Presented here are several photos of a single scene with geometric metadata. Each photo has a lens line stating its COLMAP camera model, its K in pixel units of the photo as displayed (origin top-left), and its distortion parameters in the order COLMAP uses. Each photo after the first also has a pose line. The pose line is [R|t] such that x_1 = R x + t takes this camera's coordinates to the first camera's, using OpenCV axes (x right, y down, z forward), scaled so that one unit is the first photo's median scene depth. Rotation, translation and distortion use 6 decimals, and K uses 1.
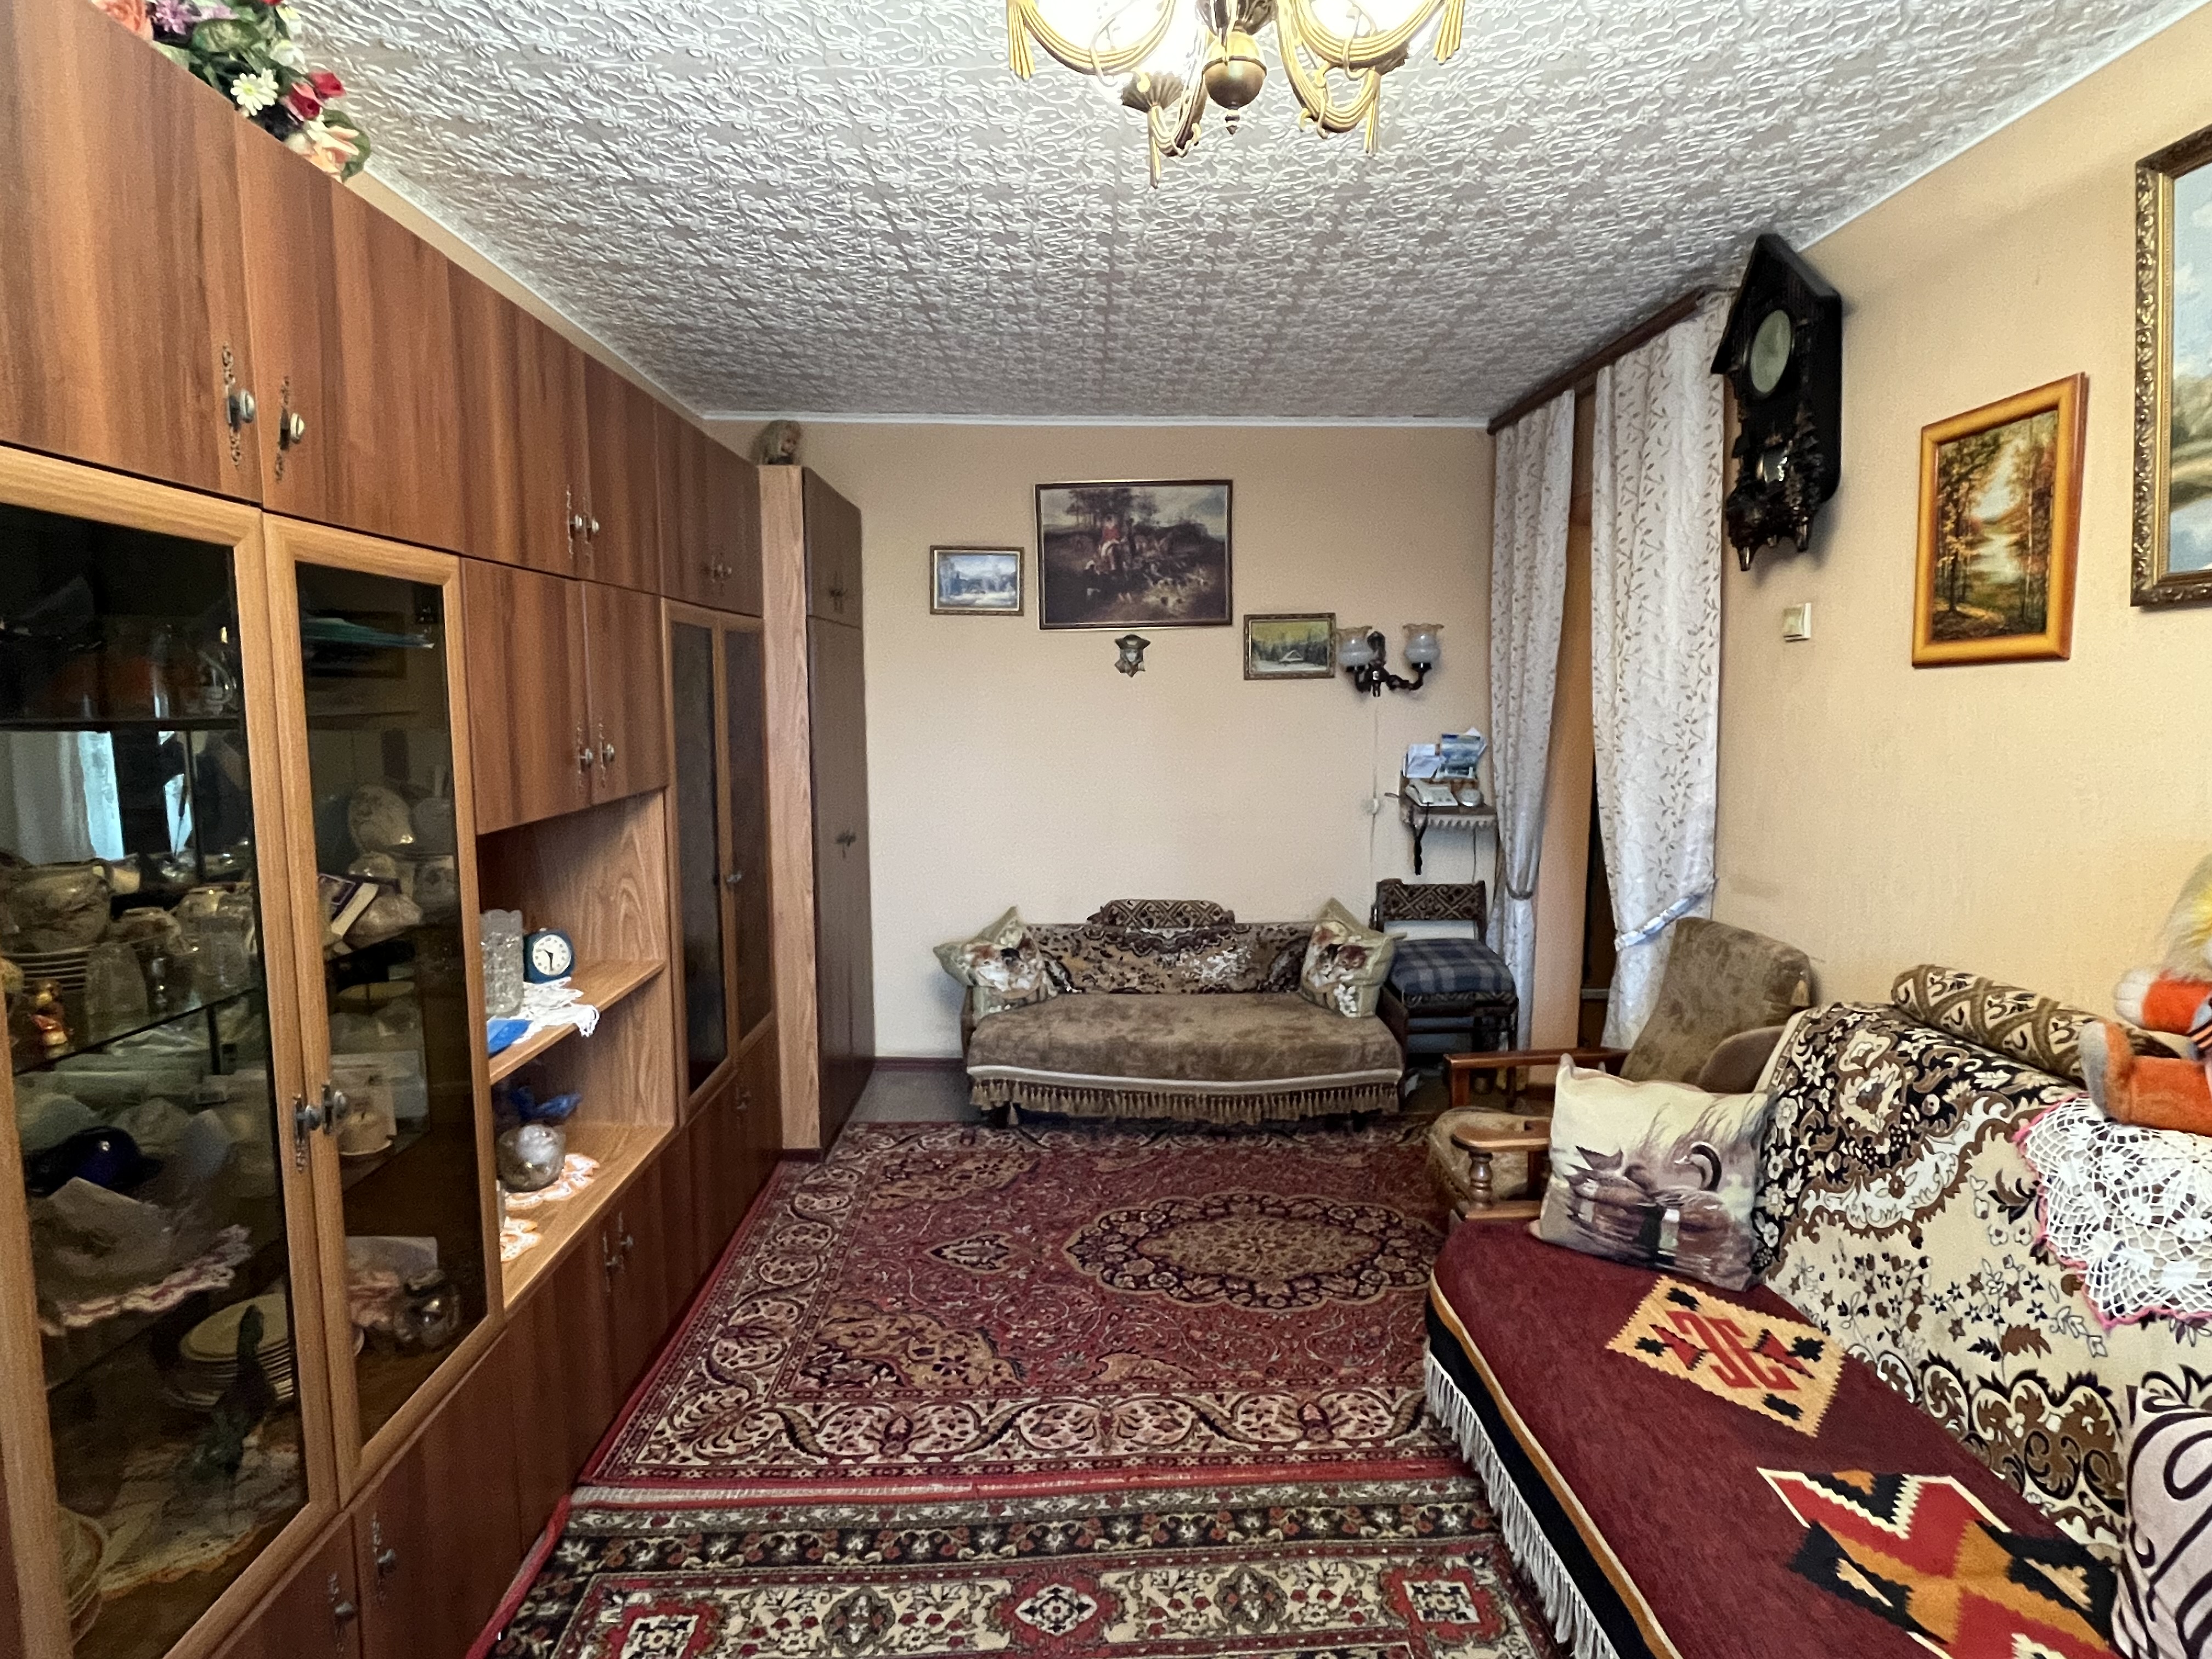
lens RADIAL K [[1163.7, 0, 1097.4], [0, 1163.7, 819.3], [0, 0, 1]] dist [-0.004951, 0.000866]
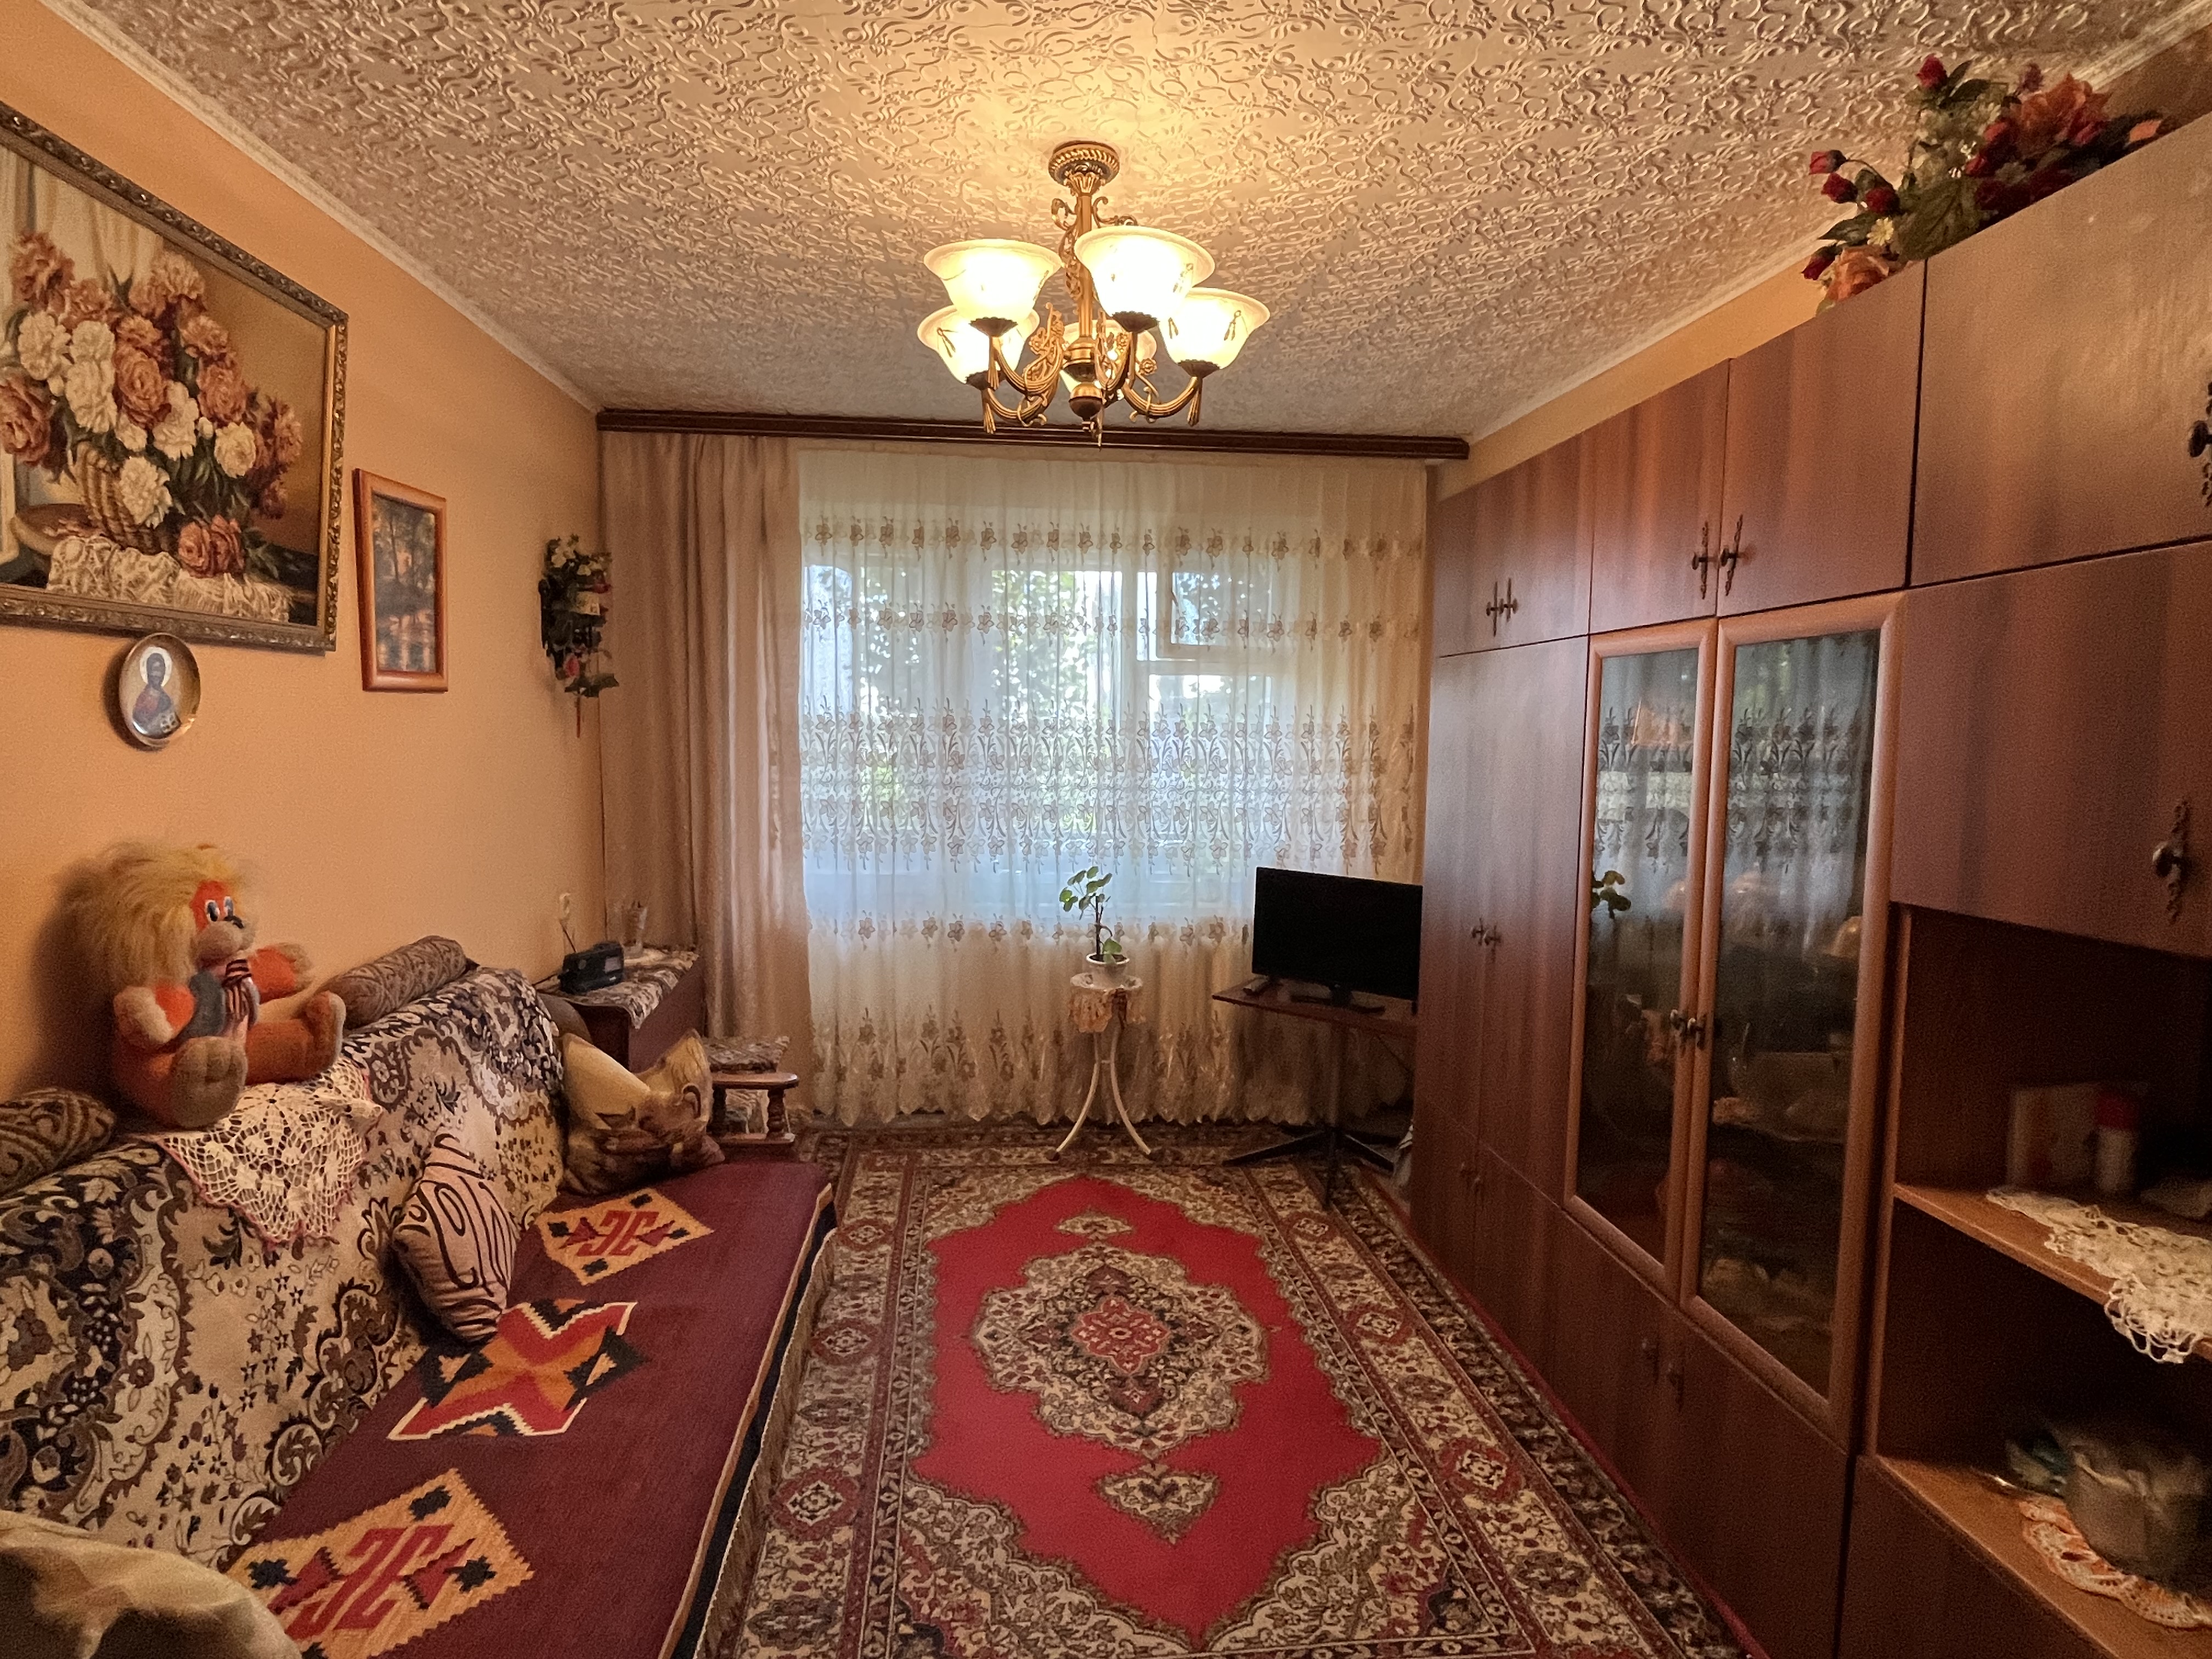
lens RADIAL K [[1163.7, 0, 1106.7], [0, 1163.7, 829.0], [0, 0, 1]] dist [-0.004951, 0.000866]
pose [[-0.997665, -0.005567, -0.068074, 0.068590], [-0.018345, 0.981891, 0.188556, -0.107357], [0.065792, 0.189365, -0.979700, 1.003677]]
